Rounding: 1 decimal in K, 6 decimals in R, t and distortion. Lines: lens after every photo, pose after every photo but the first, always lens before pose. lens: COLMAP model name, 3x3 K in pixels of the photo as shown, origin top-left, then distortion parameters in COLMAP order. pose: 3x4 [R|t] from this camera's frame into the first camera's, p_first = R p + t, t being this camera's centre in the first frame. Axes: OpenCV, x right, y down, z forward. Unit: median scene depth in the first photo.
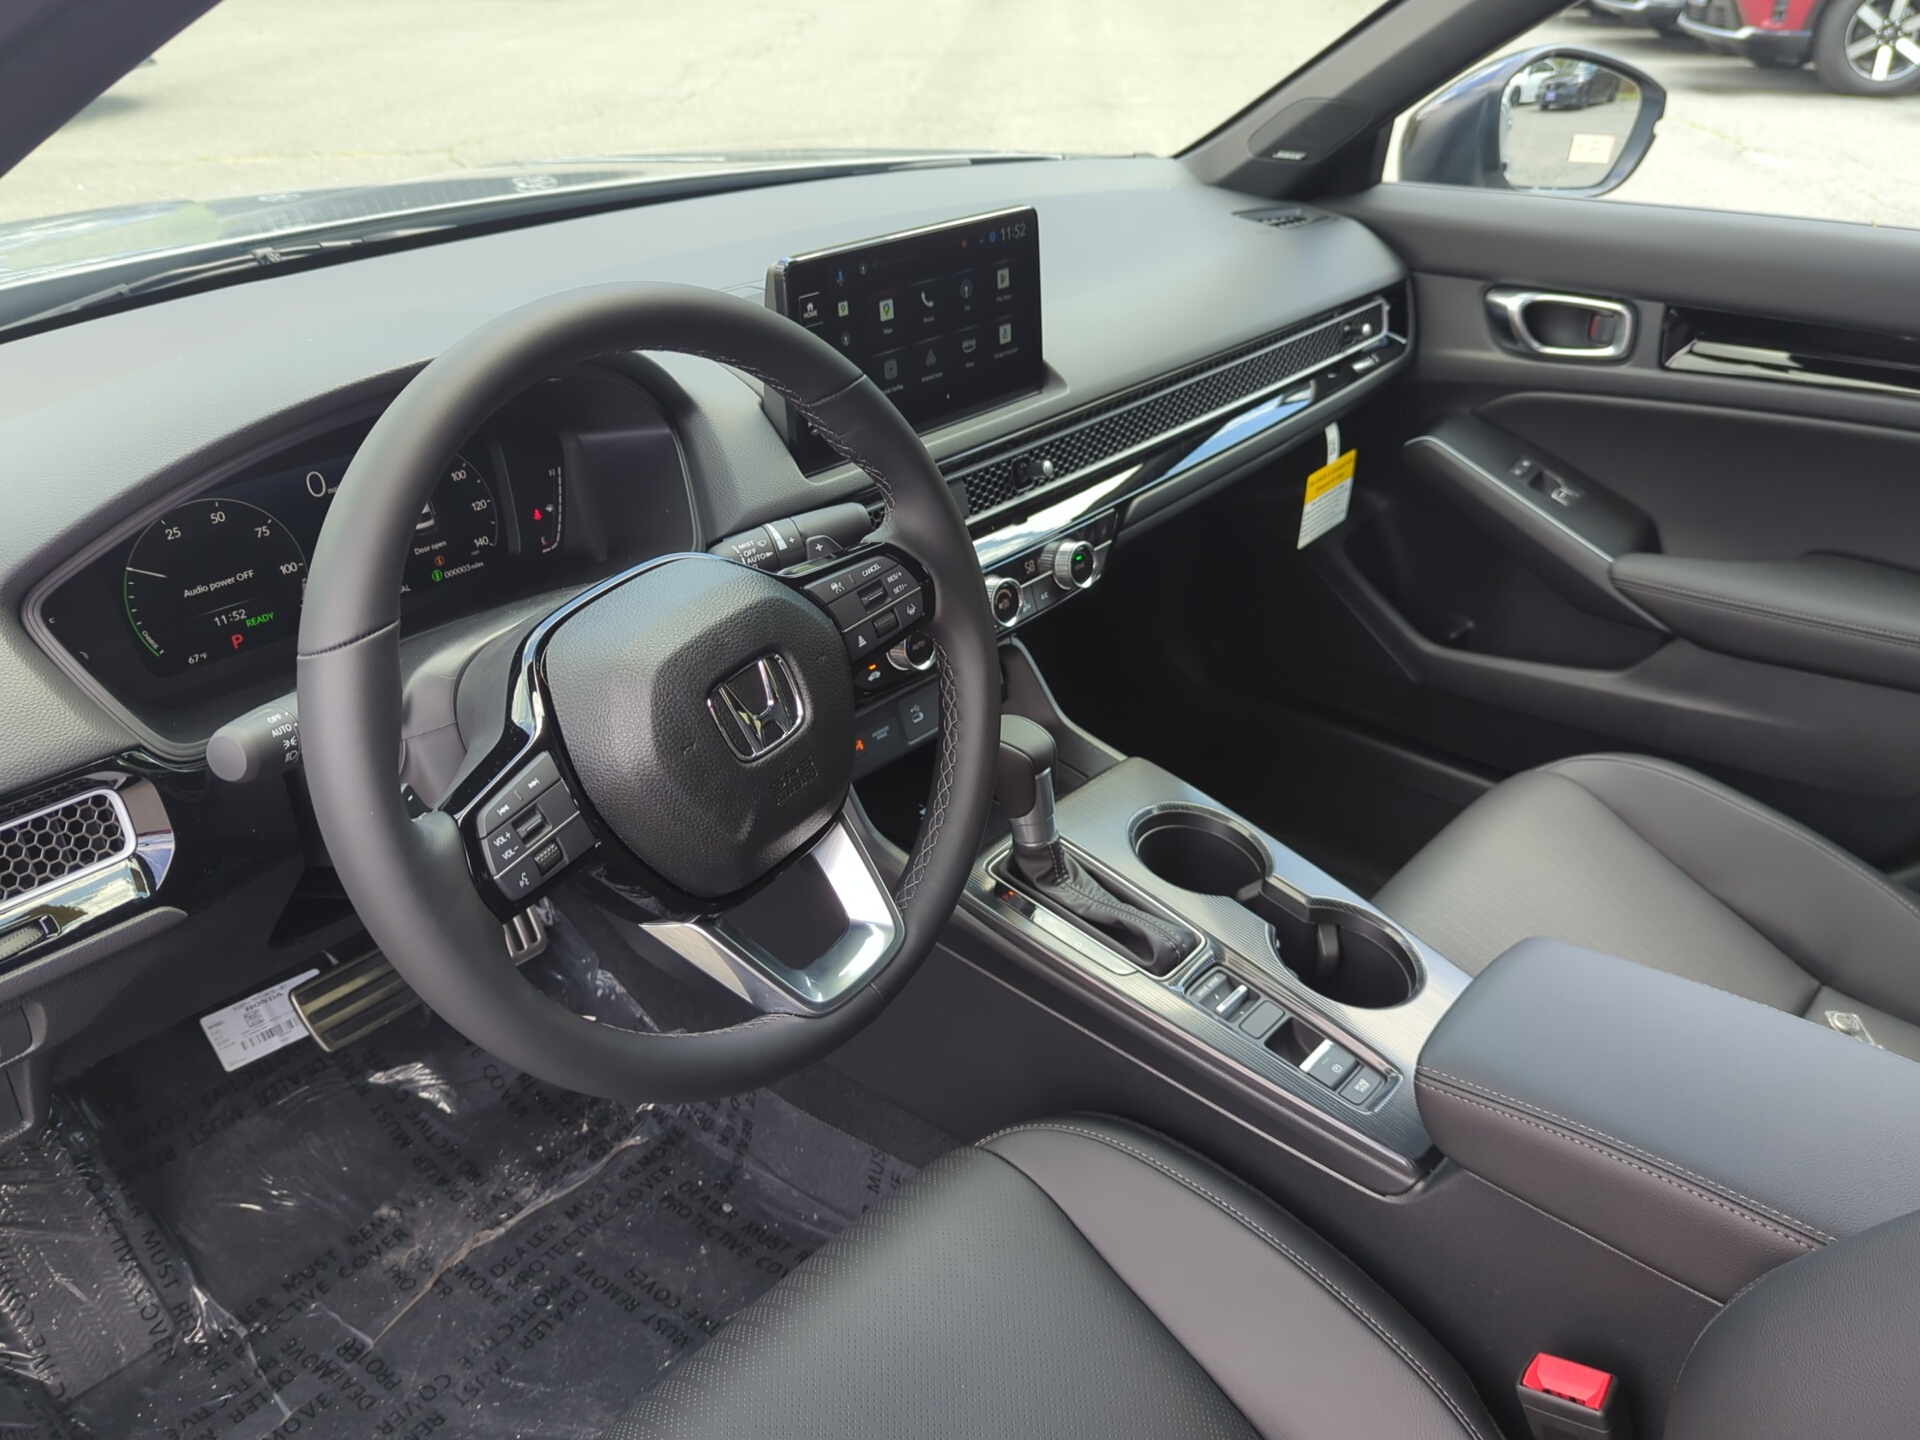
lens RADIAL K [[1536.6, 0, 961.3], [0, 1536.6, 711.5], [0, 0, 1]] dist [0.049004, -0.030101]
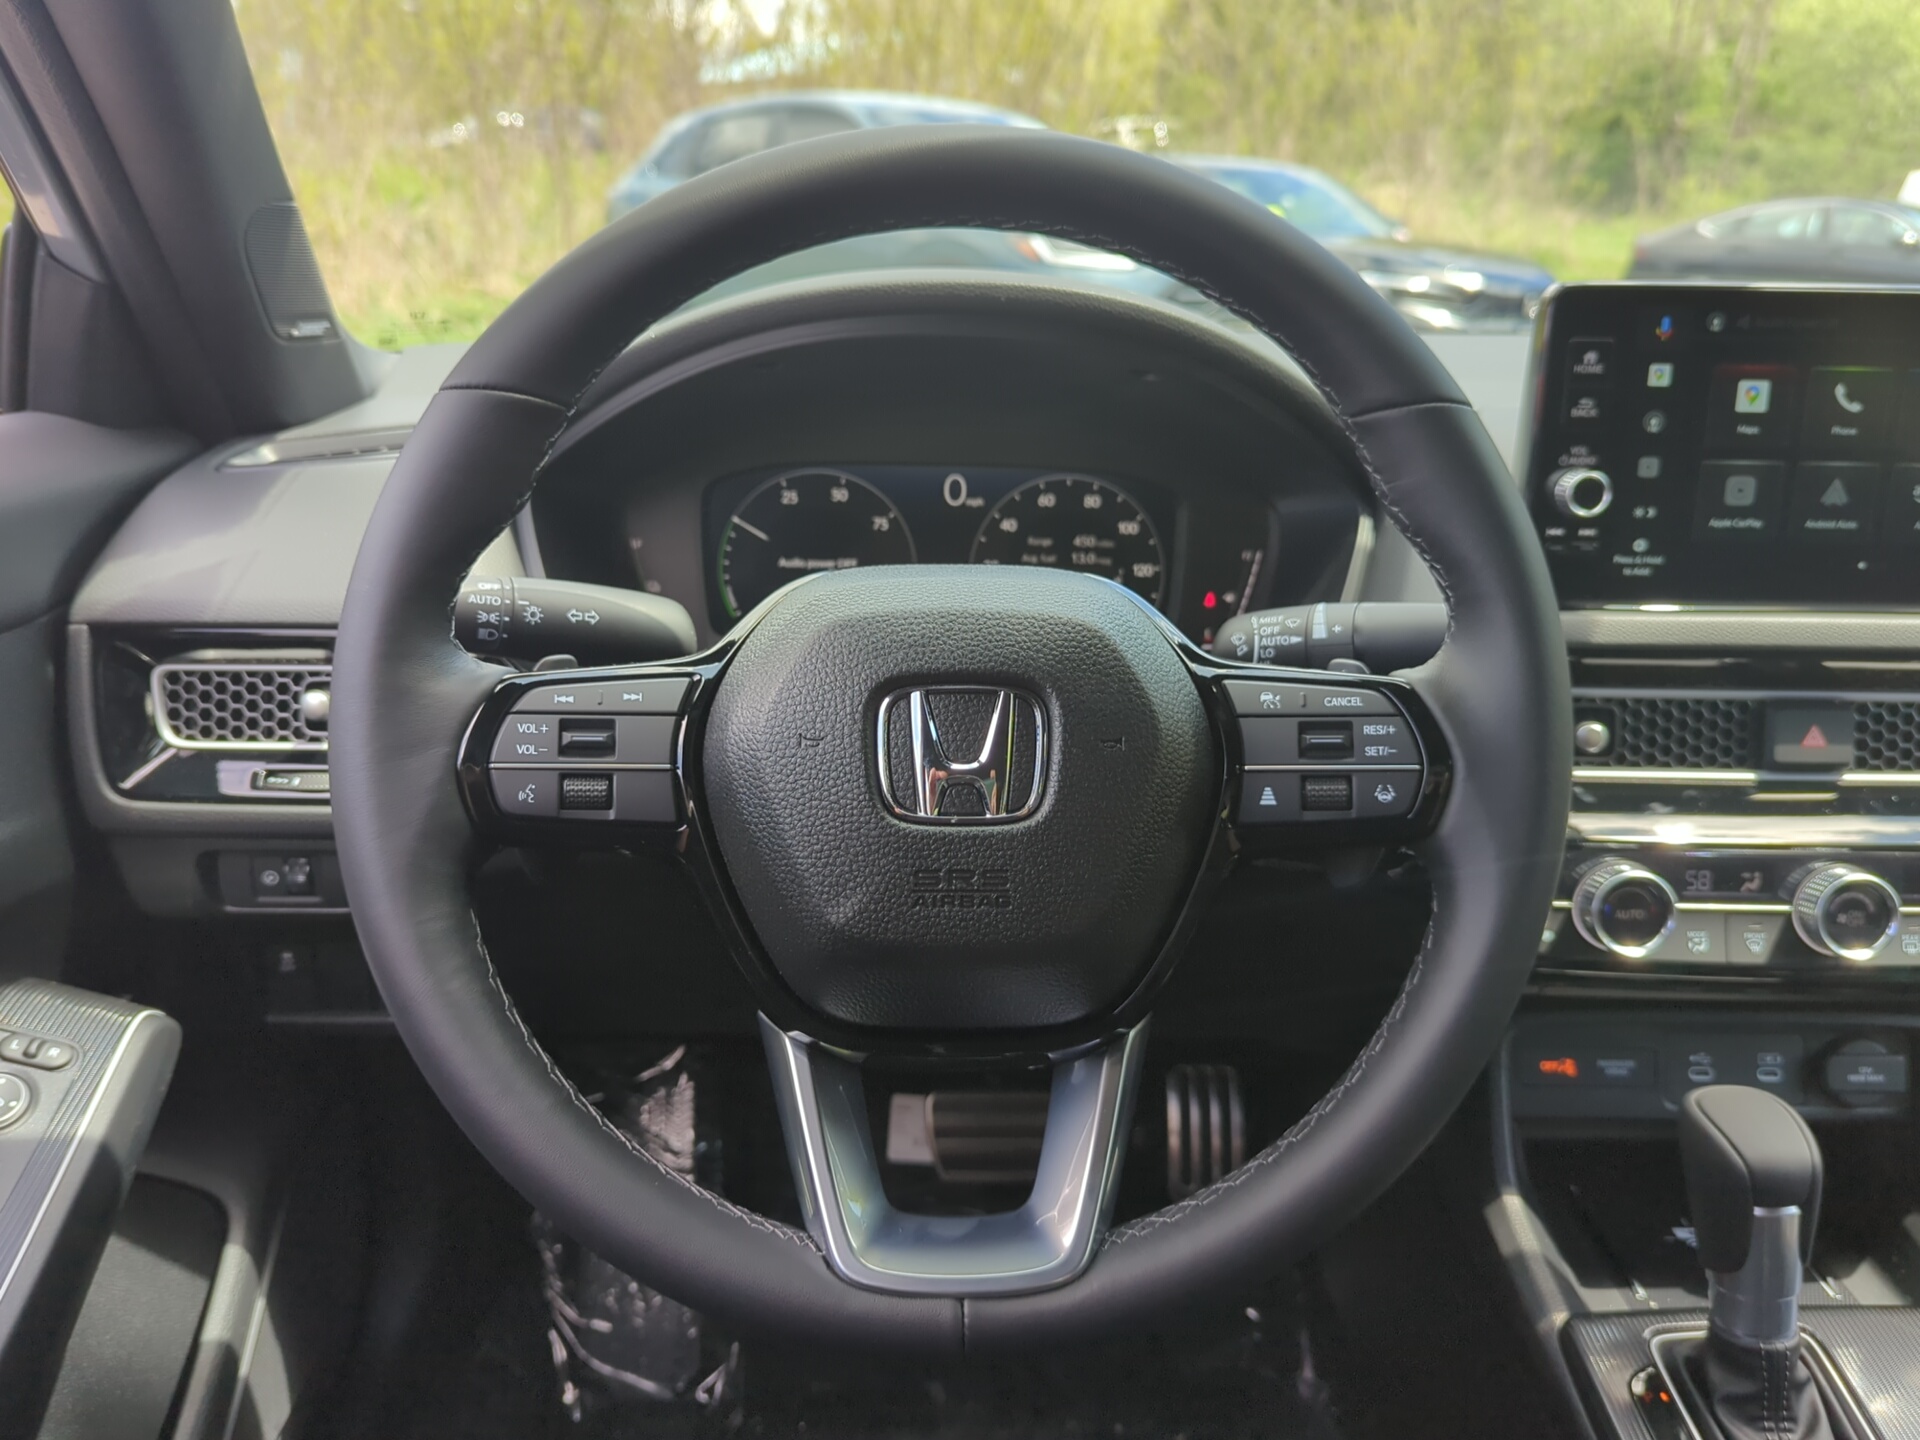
lens RADIAL K [[1562.3, 0, 977.4], [0, 1562.3, 696.5], [0, 0, 1]] dist [0.046826, -0.047281]
pose [[0.675868, 0.224185, -0.702099, 0.203753], [-0.367984, 0.928027, -0.057910, 0.007323], [0.638584, 0.297501, 0.709721, 0.351662]]
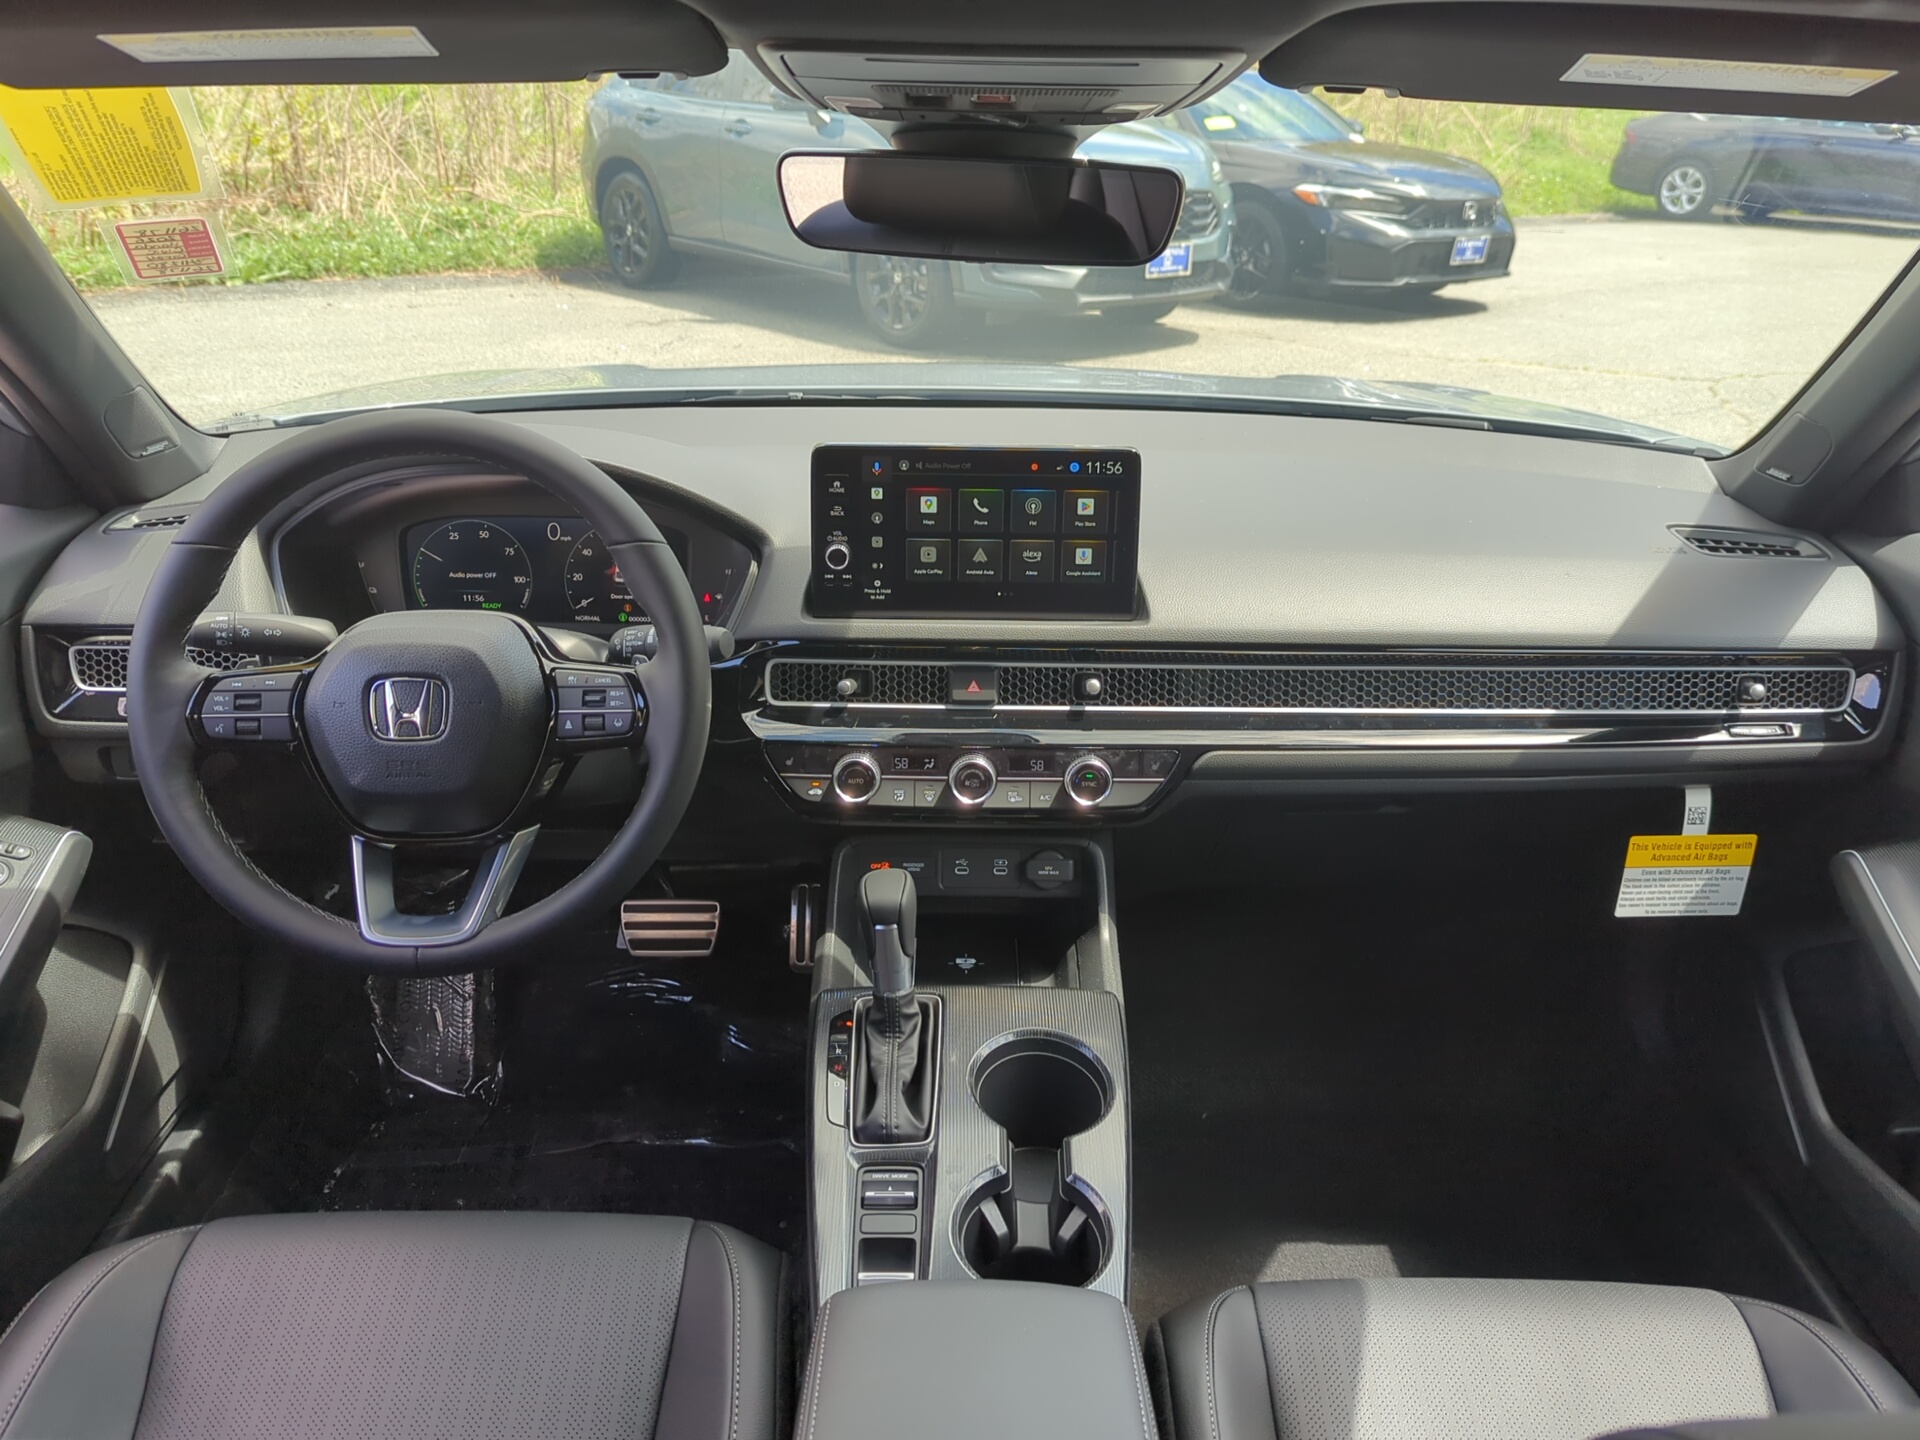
lens RADIAL K [[1536.6, 0, 964.7], [0, 1536.6, 709.9], [0, 0, 1]] dist [0.049004, -0.030101]
pose [[0.665473, 0.285380, -0.689713, 0.764763], [-0.369800, 0.928705, 0.027464, -0.147694], [0.648378, 0.236779, 0.723562, 0.198419]]
